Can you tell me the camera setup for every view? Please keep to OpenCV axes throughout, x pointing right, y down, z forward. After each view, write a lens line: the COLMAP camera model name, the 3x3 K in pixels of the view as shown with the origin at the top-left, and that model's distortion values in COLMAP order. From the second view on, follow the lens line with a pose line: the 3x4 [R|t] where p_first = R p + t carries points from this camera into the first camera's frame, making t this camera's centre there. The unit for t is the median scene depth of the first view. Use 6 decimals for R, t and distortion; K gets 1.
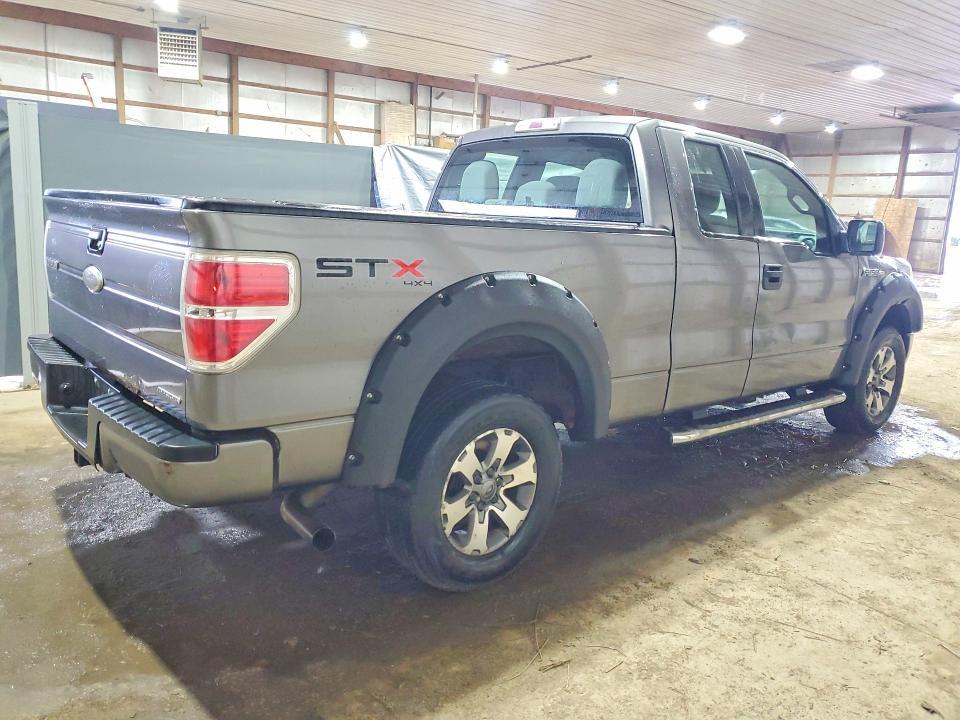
lens RADIAL K [[775.3, 0, 461.3], [0, 775.3, 358.8], [0, 0, 1]] dist [0.037683, -0.000621]
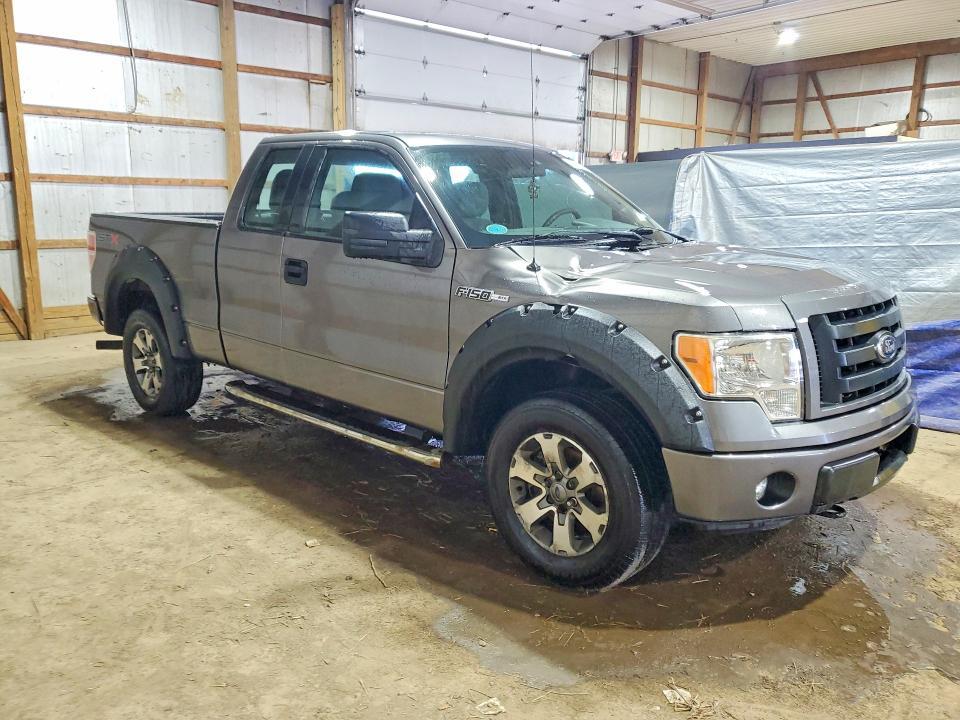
lens RADIAL K [[787.1, 0, 480.0], [0, 787.1, 360.0], [0, 0, 1]] dist [-0.002160, 0.001779]
pose [[0.080660, 0.148656, -0.985594, 1.577675], [-0.201657, 0.970801, 0.129921, -0.188075], [0.976129, 0.188272, 0.108282, 1.270528]]
